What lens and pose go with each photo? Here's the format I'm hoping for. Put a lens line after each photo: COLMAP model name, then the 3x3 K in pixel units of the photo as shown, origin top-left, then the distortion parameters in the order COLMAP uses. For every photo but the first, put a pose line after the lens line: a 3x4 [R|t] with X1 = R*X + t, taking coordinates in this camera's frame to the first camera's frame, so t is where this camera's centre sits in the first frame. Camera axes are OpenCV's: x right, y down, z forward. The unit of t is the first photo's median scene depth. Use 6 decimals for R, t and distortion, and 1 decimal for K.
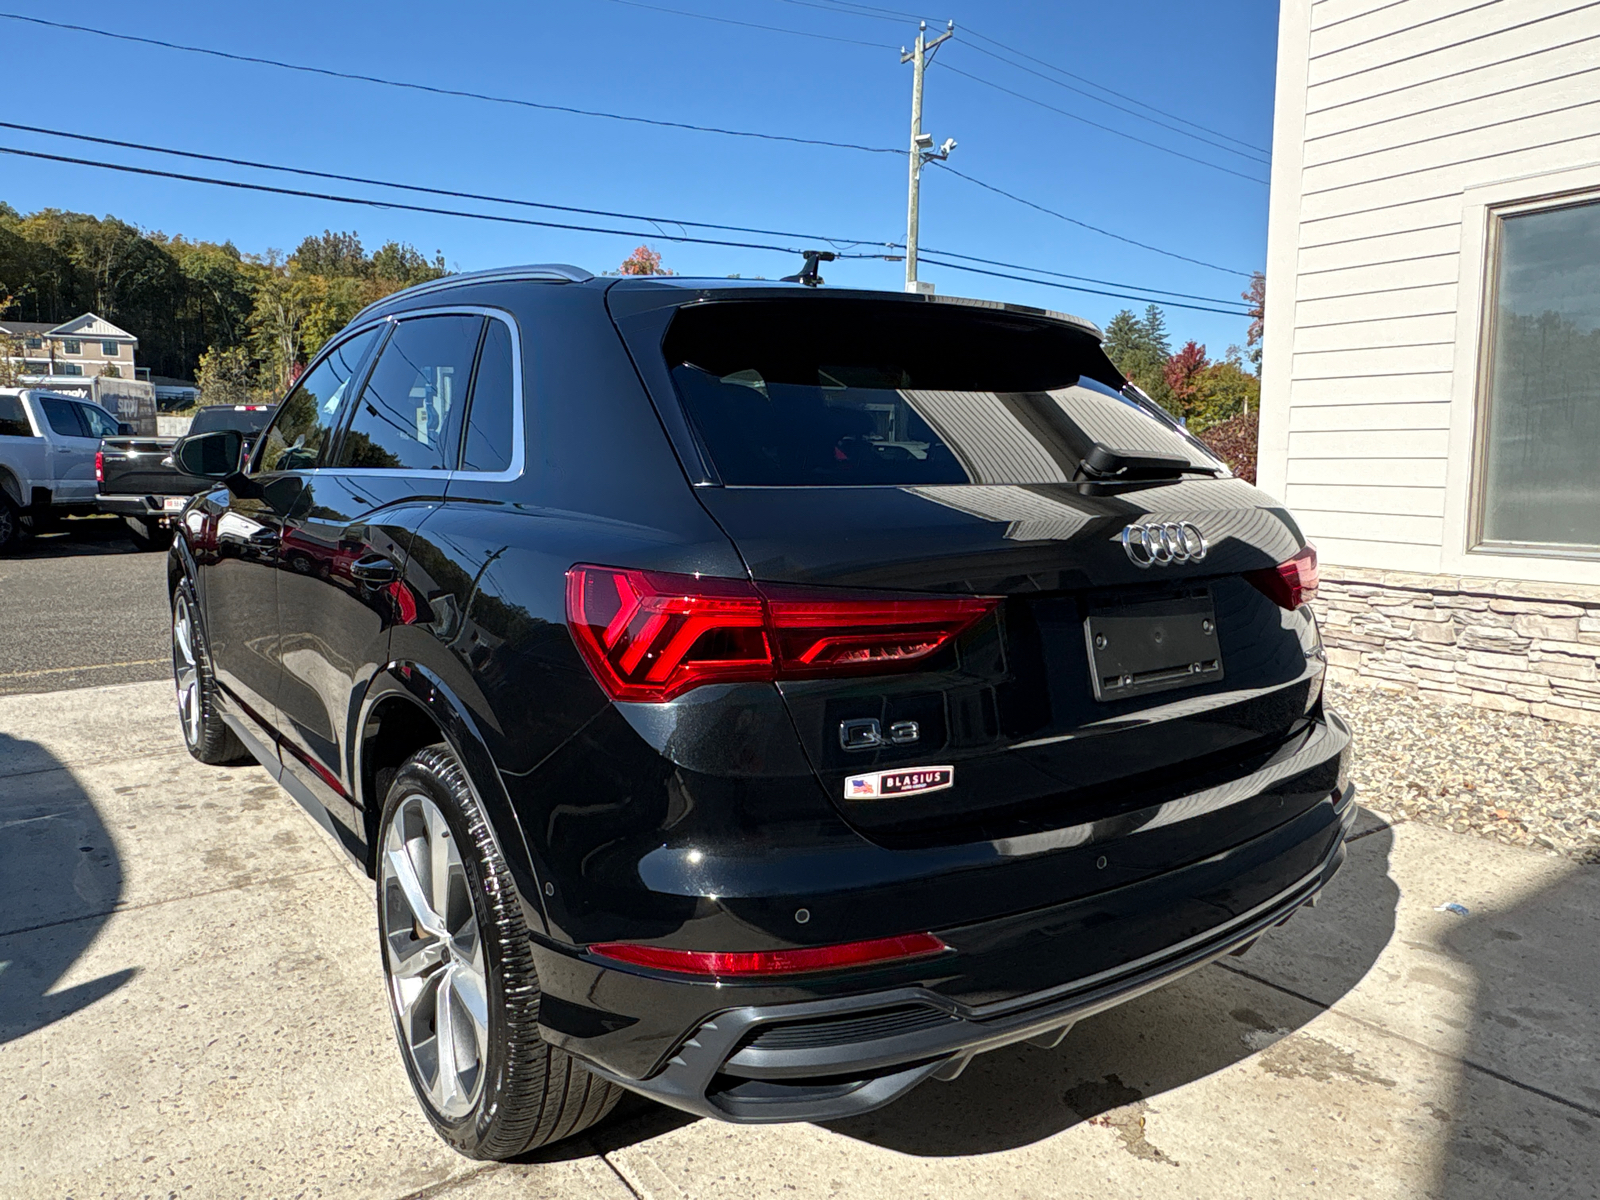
lens RADIAL K [[1100.7, 0, 795.5], [0, 1100.7, 593.6], [0, 0, 1]] dist [-0.005168, 0.007229]
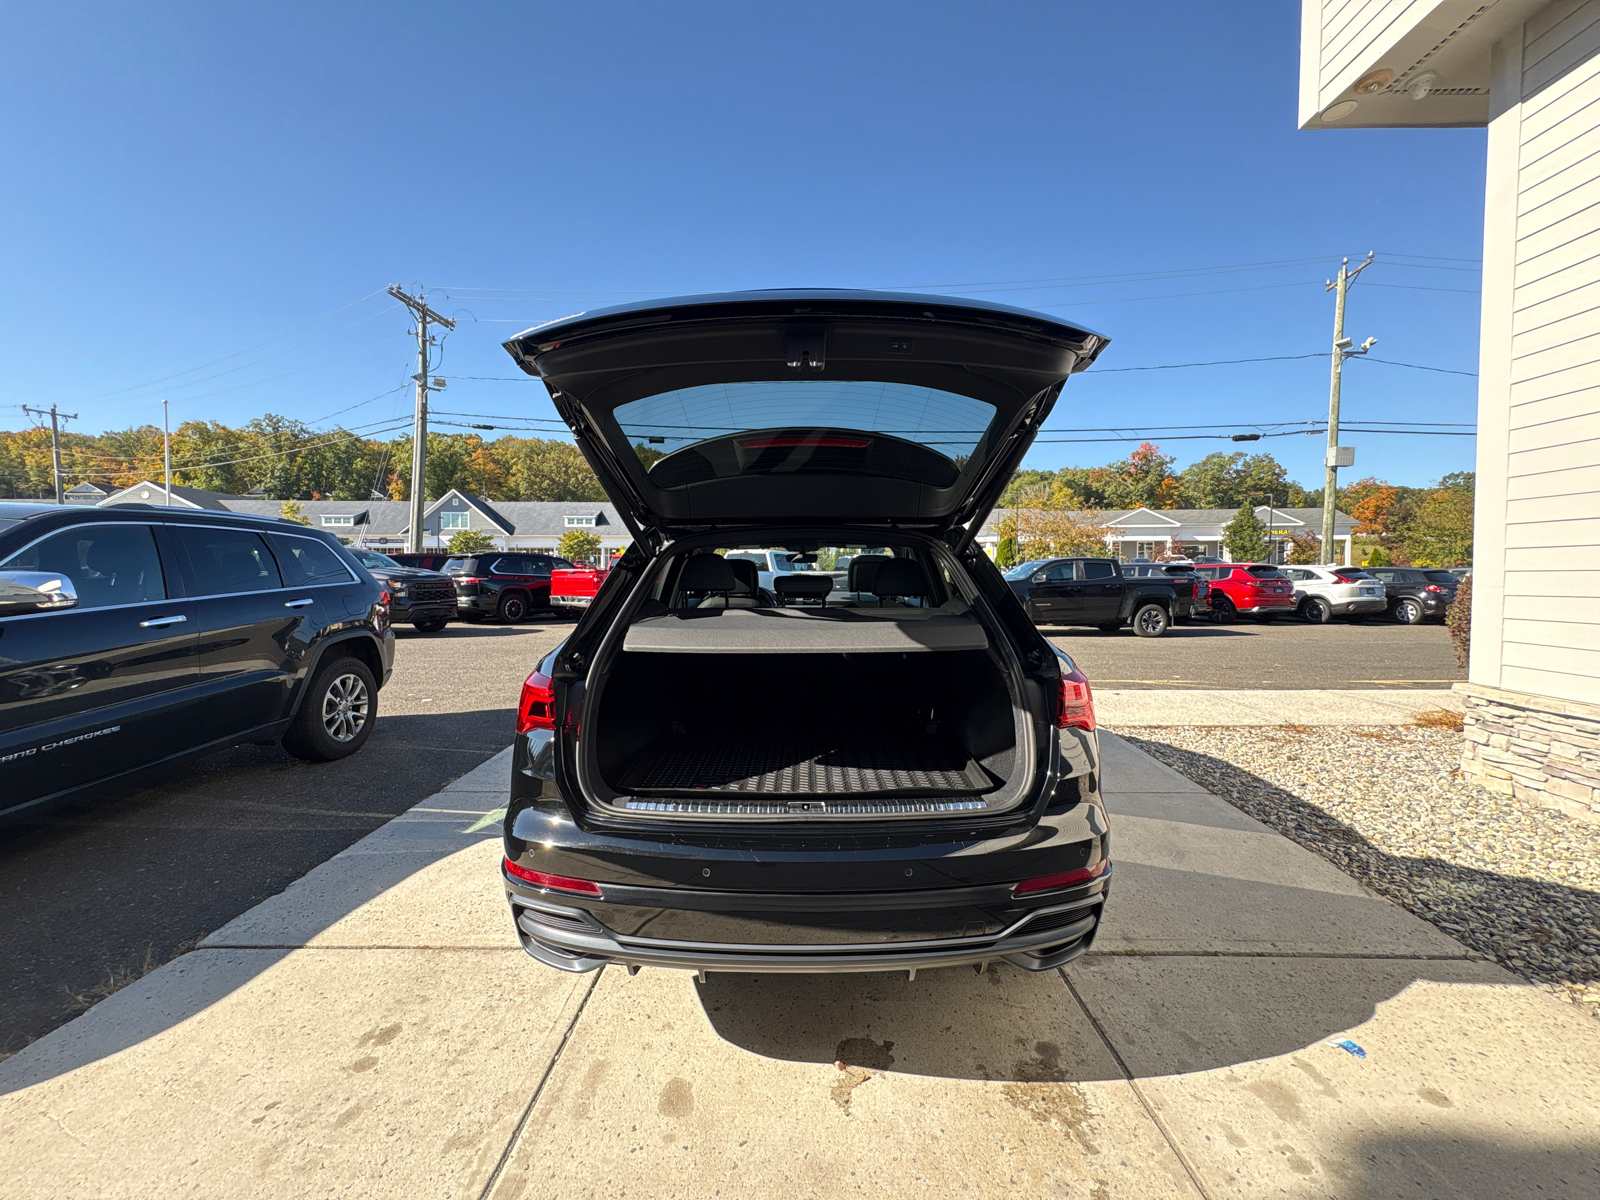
lens RADIAL K [[636.6, 0, 799.1], [0, 636.6, 597.1], [0, 0, 1]] dist [-0.000571, 0.000027]
pose [[0.803359, 0.017062, -0.595250, 0.458707], [-0.070223, 0.995329, -0.066245, -0.052409], [0.591340, 0.095019, 0.800805, 0.141703]]
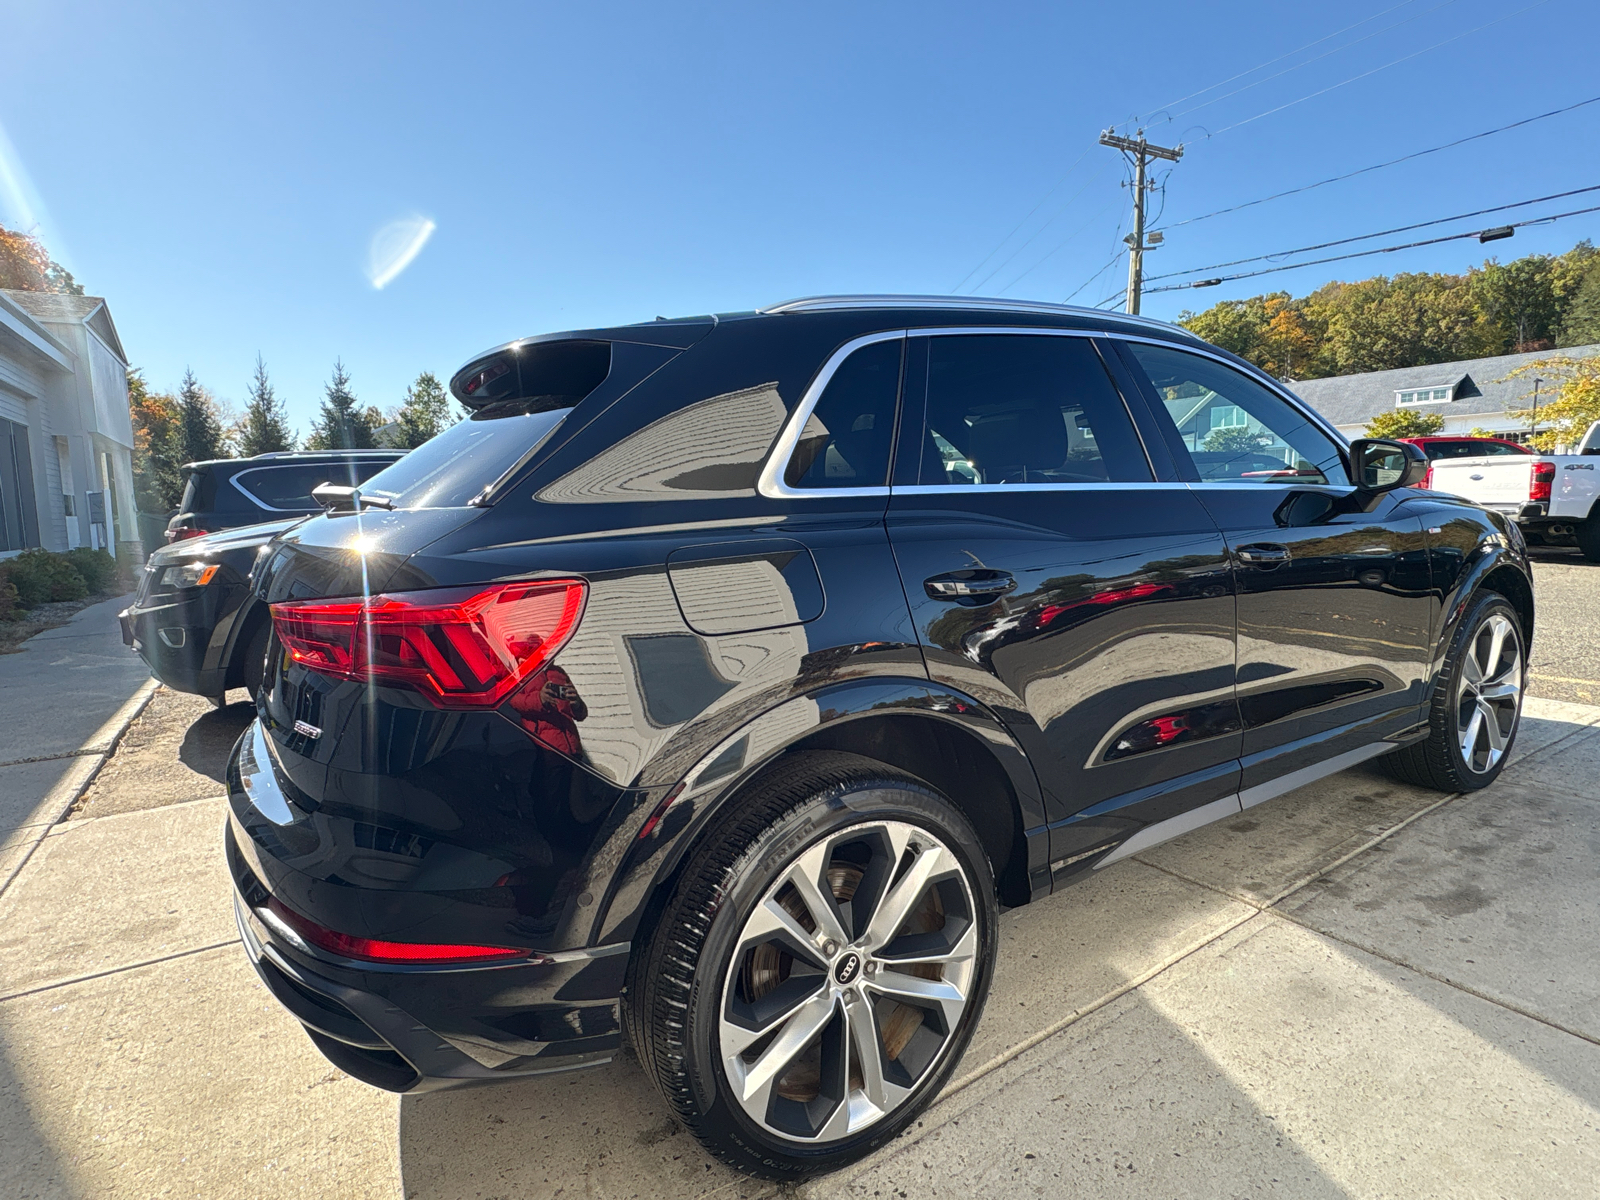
lens RADIAL K [[819.9, 0, 799.1], [0, 819.9, 597.7], [0, 0, 1]] dist [0.002395, -0.002002]
pose [[-0.064833, 0.115494, -0.991190, 0.670328], [-0.093208, 0.988237, 0.121247, -0.095913], [0.993534, 0.100247, -0.053305, 0.900816]]
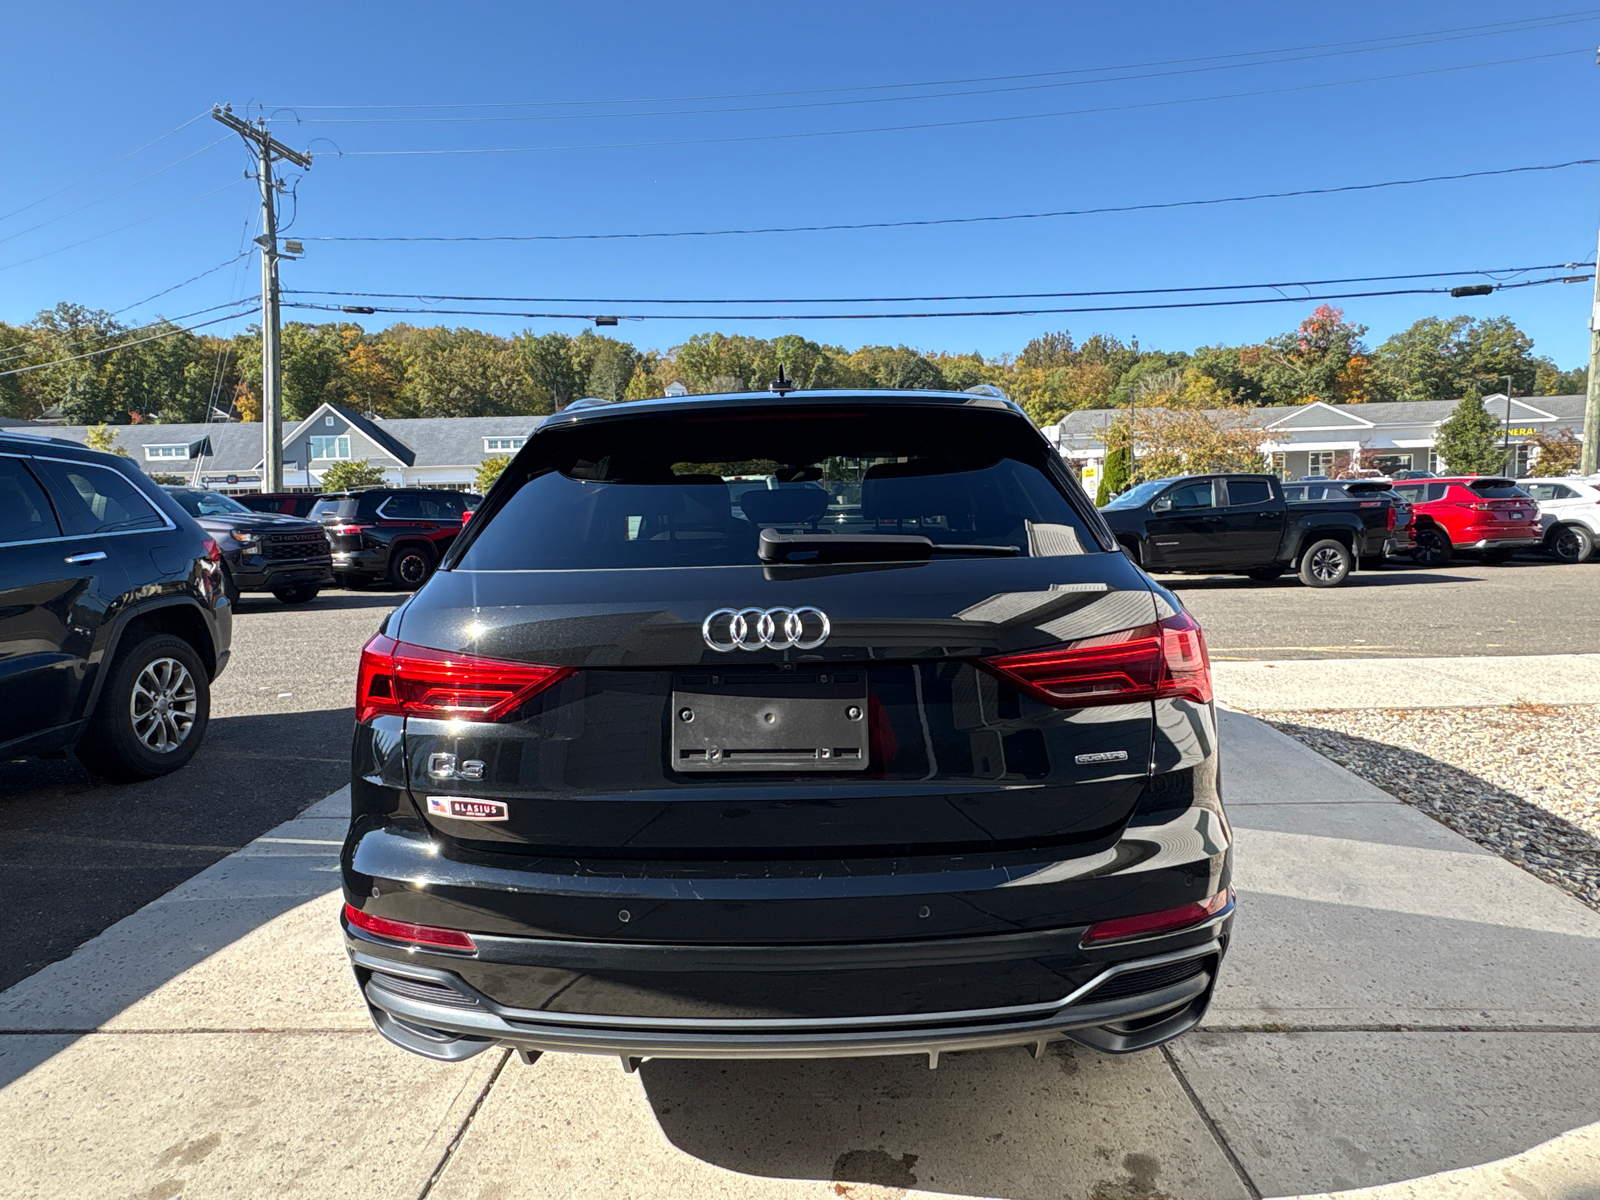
lens RADIAL K [[905.0, 0, 797.9], [0, 905.0, 595.5], [0, 0, 1]] dist [0.000649, -0.000615]
pose [[0.788292, 0.032074, -0.614464, 0.469199], [-0.048028, 0.998801, -0.009479, -0.037186], [0.613424, 0.036984, 0.788888, 0.185065]]
